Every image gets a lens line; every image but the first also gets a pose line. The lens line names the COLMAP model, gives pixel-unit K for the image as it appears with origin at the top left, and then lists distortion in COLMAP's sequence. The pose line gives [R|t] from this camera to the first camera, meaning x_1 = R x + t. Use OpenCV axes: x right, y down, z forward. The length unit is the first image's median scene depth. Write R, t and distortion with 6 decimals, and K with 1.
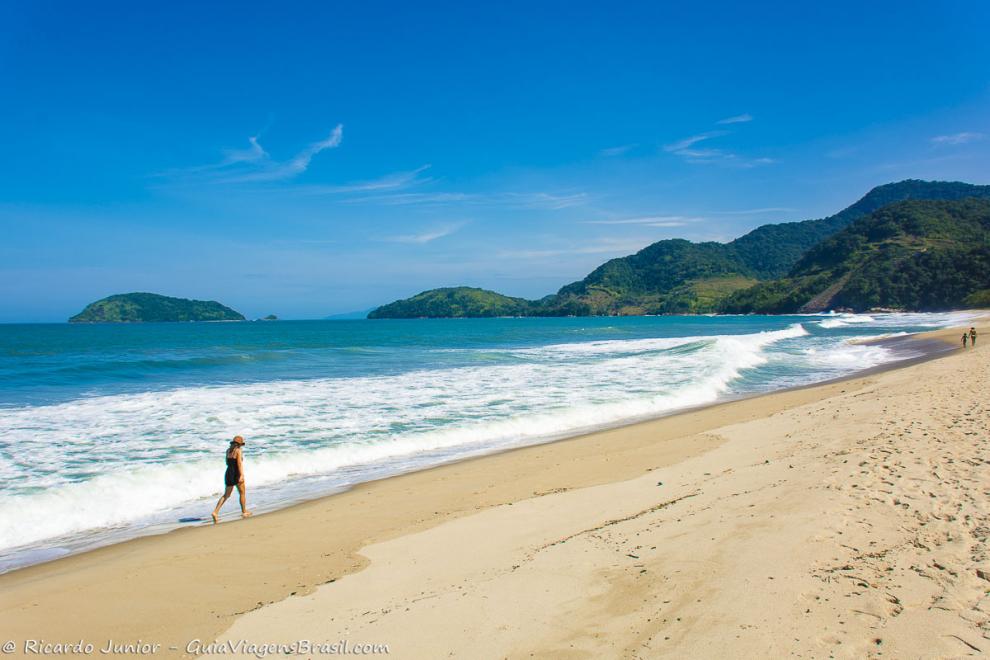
lens RADIAL K [[850.0, 0, 459.4], [0, 850.0, 339.1], [0, 0, 1]] dist [0.008925, -0.017323]
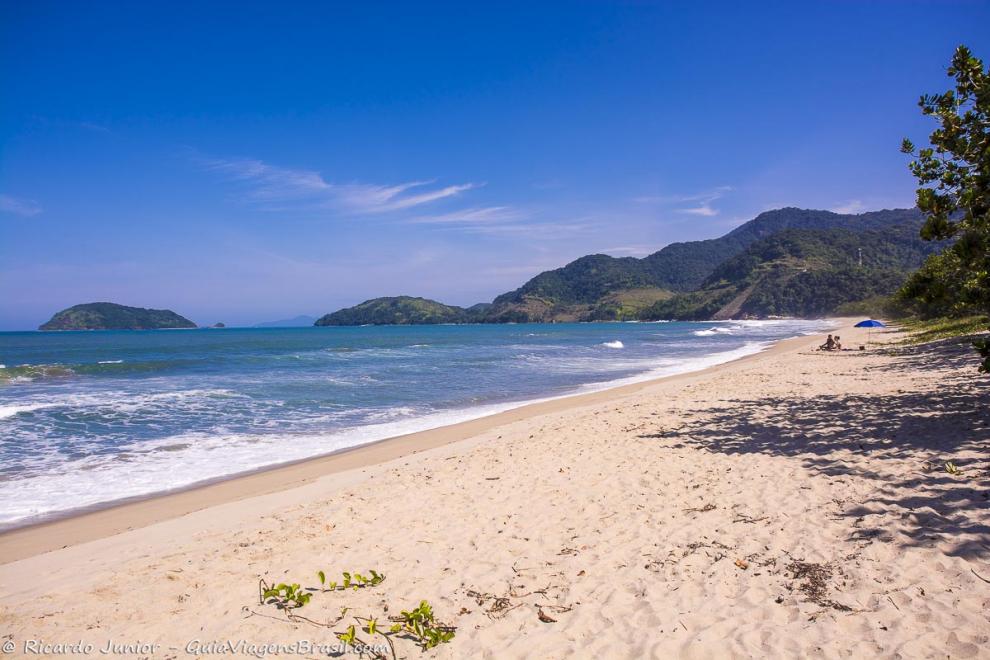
lens RADIAL K [[837.4, 0, 462.1], [0, 837.4, 337.5], [0, 0, 1]] dist [-0.206132, 0.171824]
pose [[0.994278, -0.003260, 0.106772, -0.047603], [0.004412, 0.999935, -0.010557, 0.003046], [-0.106731, 0.010968, 0.994227, -0.075424]]
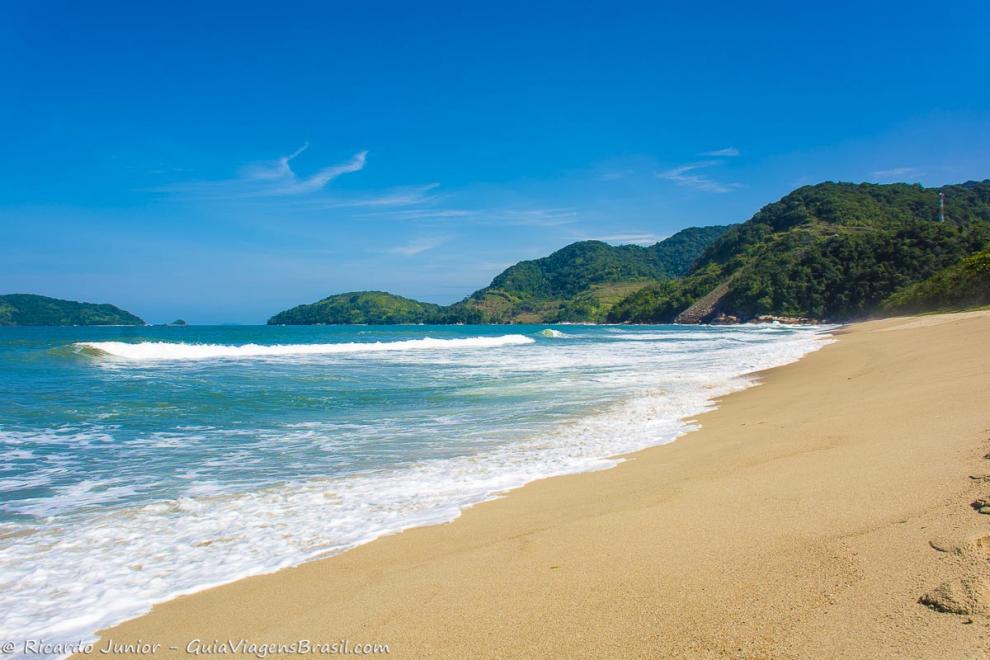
lens RADIAL K [[784.7, 0, 495.0], [0, 784.7, 330.0], [0, 0, 1]] dist [0.005963, -0.043410]
pose [[0.998182, 0.008418, 0.059678, 0.115366], [-0.007323, 0.999801, -0.018531, -0.005854], [-0.059822, 0.018060, 0.998046, 0.187429]]
